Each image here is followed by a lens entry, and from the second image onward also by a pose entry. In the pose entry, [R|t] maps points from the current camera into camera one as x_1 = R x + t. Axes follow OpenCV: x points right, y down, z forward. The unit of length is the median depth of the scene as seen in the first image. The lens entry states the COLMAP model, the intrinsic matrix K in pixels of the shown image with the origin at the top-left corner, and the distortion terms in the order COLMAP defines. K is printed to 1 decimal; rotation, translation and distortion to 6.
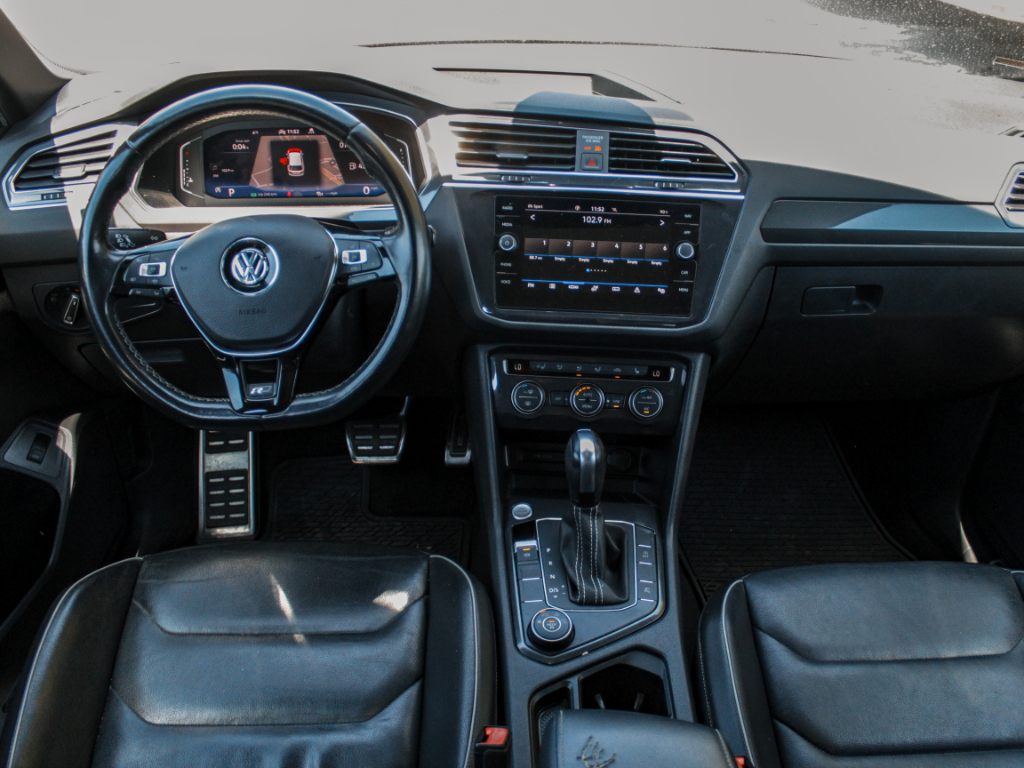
lens RADIAL K [[1002.2, 0, 517.1], [0, 1002.2, 383.2], [0, 0, 1]] dist [-0.104779, 0.000000]
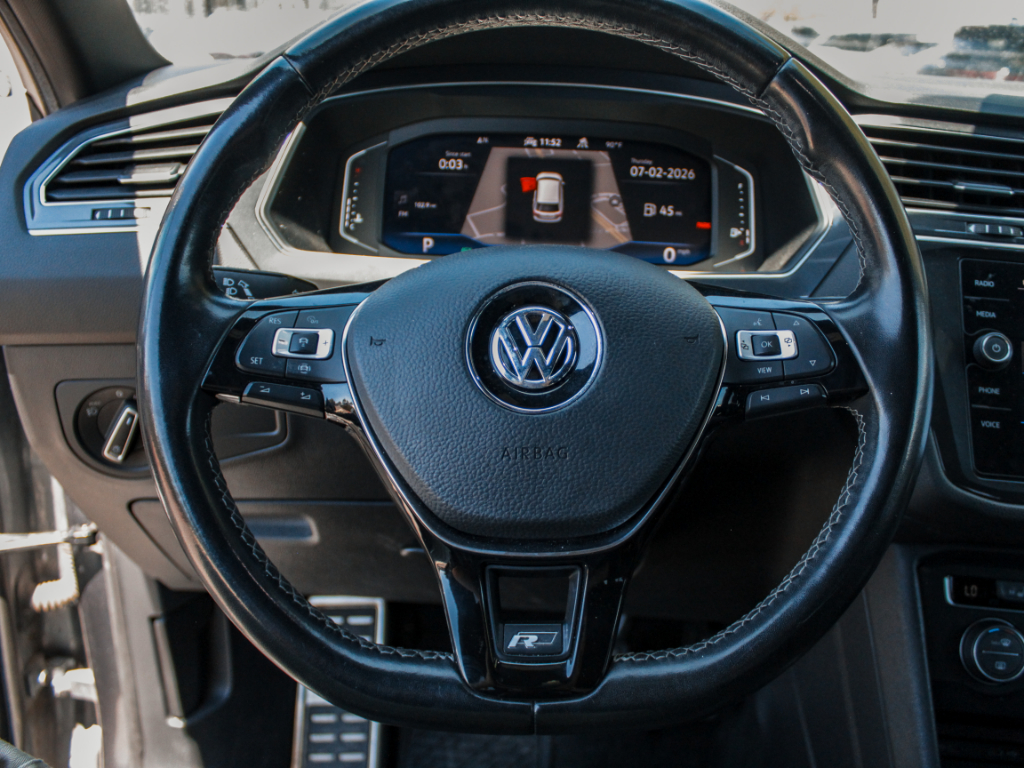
lens RADIAL K [[1002.2, 0, 531.1], [0, 1002.2, 361.2], [0, 0, 1]] dist [-0.104779, 0.000000]
pose [[0.996766, 0.053196, -0.060233, -0.208616], [-0.063615, 0.980305, -0.186961, -0.026292], [0.049101, 0.190188, 0.980519, 0.494569]]
